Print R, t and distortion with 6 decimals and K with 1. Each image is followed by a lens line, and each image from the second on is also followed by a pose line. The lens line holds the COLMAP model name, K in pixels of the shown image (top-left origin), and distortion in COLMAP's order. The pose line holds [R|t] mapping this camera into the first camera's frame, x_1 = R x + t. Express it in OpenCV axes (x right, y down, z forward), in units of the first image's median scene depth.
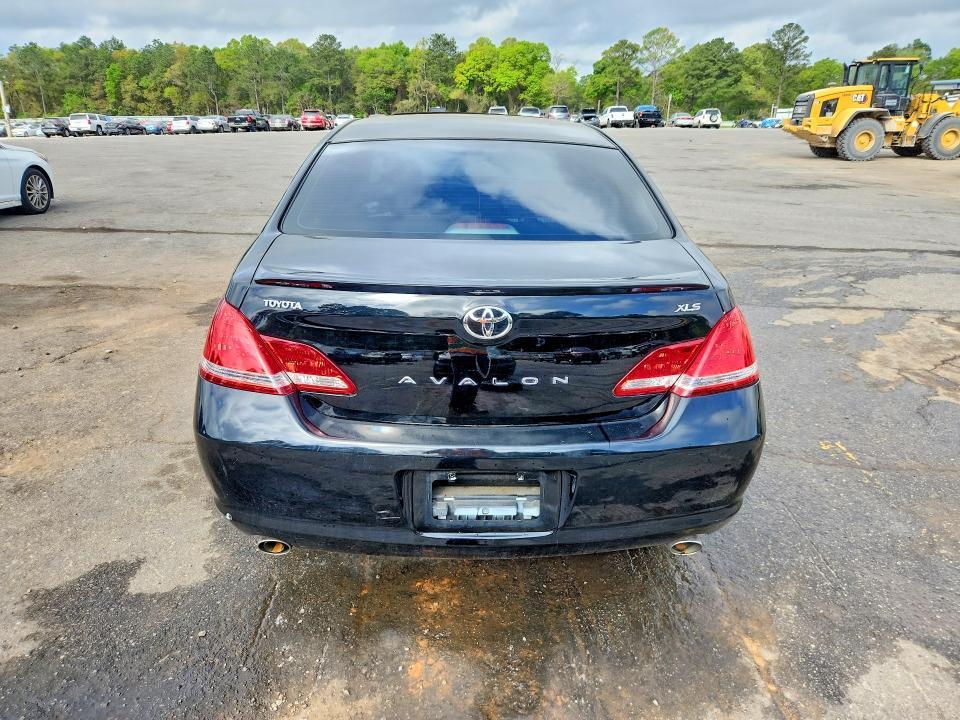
lens RADIAL K [[691.9, 0, 487.9], [0, 691.9, 357.5], [0, 0, 1]] dist [0.054500, -0.054496]
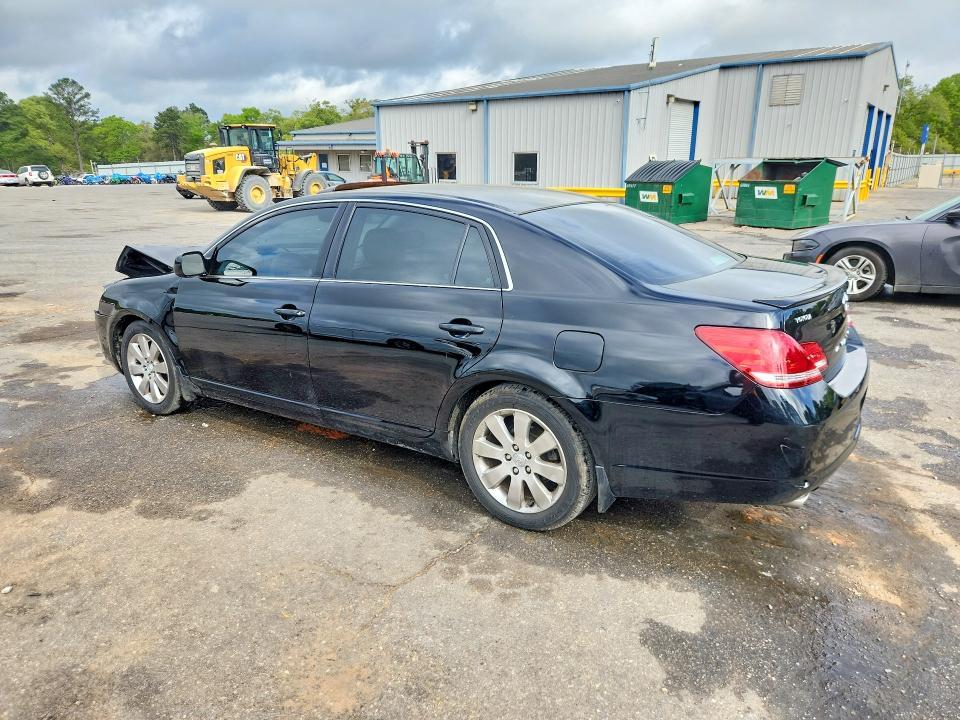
lens RADIAL K [[691.9, 0, 487.9], [0, 691.9, 357.5], [0, 0, 1]] dist [0.054500, -0.054496]
pose [[0.540975, -0.231224, 0.808629, -0.171602], [0.286158, 0.954706, 0.081553, -0.029073], [-0.790860, 0.187277, 0.582639, 0.065040]]
